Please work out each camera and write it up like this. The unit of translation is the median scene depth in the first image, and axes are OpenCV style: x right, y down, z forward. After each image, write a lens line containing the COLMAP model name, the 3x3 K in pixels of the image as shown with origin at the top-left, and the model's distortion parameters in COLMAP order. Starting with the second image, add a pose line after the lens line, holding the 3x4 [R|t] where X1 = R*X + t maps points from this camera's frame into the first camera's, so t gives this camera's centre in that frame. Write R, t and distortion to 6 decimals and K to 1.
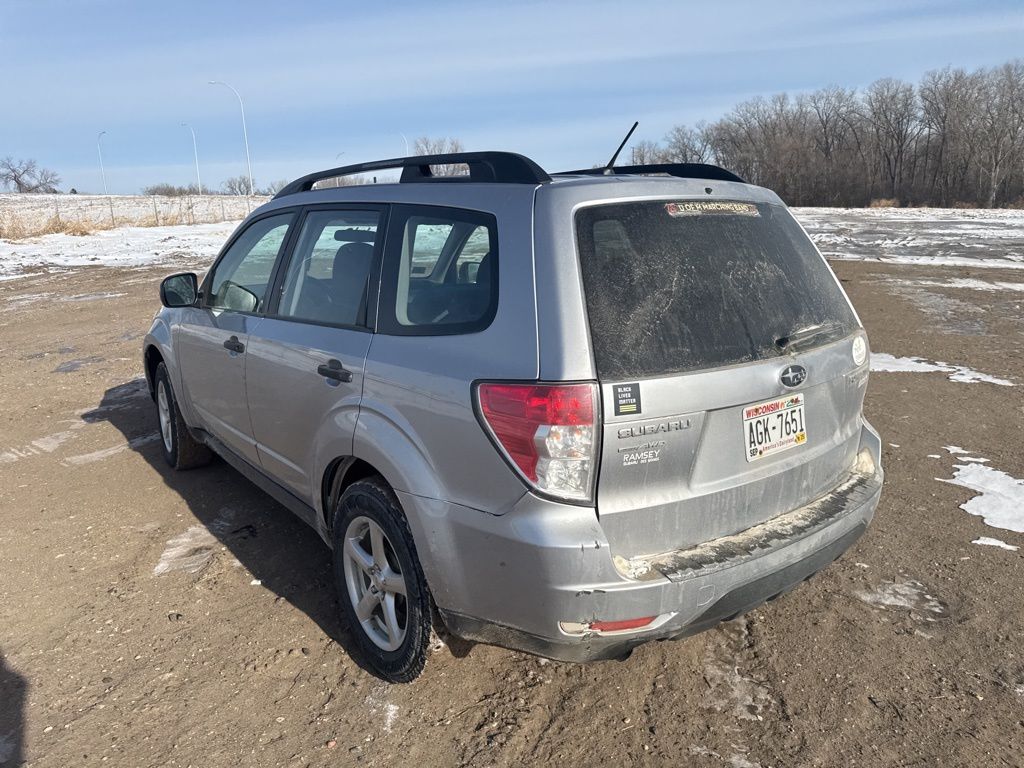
lens RADIAL K [[727.2, 0, 506.2], [0, 727.2, 378.4], [0, 0, 1]] dist [0.042085, -0.047334]
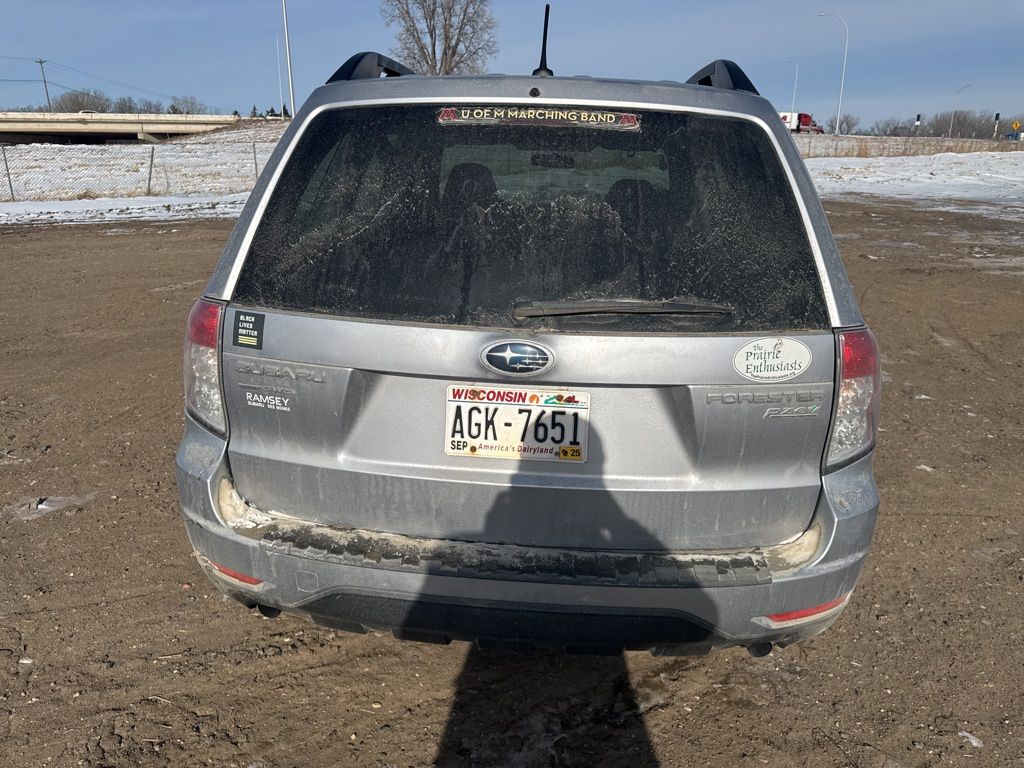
lens RADIAL K [[710.6, 0, 514.7], [0, 710.6, 367.5], [0, 0, 1]] dist [0.101929, -0.111623]
pose [[0.729604, 0.217968, -0.648204, 0.769259], [-0.175775, 0.975773, 0.130270, -0.076305], [0.660894, 0.018892, 0.750241, 0.443093]]
